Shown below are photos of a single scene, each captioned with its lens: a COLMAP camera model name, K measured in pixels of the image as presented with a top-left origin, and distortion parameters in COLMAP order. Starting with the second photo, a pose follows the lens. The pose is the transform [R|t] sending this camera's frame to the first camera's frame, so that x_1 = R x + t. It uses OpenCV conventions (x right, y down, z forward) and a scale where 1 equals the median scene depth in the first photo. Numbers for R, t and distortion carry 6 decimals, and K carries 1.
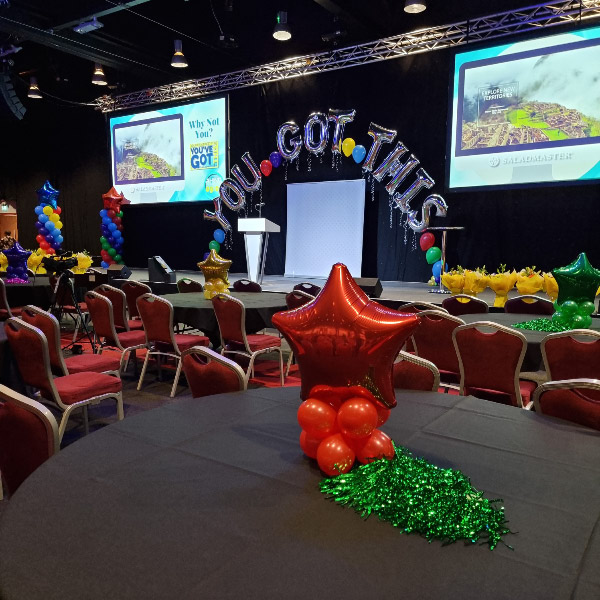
lens RADIAL K [[568.5, 0, 300.4], [0, 568.5, 300.4], [0, 0, 1]] dist [0.052637, 0.000000]
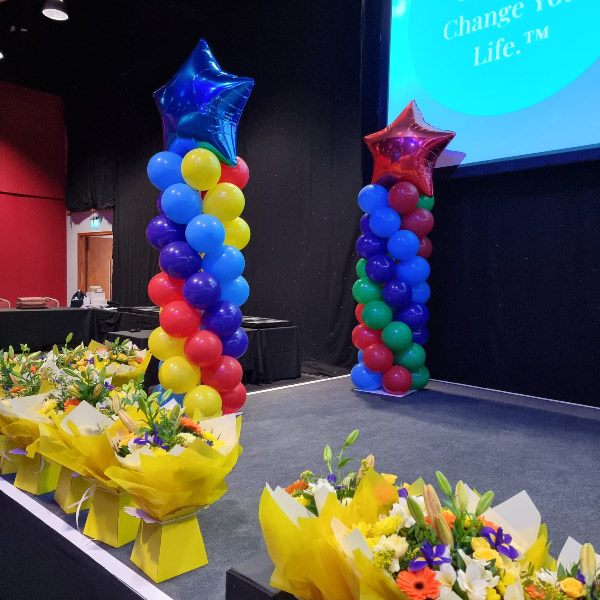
lens RADIAL K [[568.5, 0, 299.5], [0, 568.5, 302.3], [0, 0, 1]] dist [0.052637, 0.000000]
pose [[0.987203, 0.020638, -0.158128, -0.358764], [-0.029935, 0.997946, -0.056644, -0.090509], [0.156634, 0.060653, 0.985793, 0.775936]]
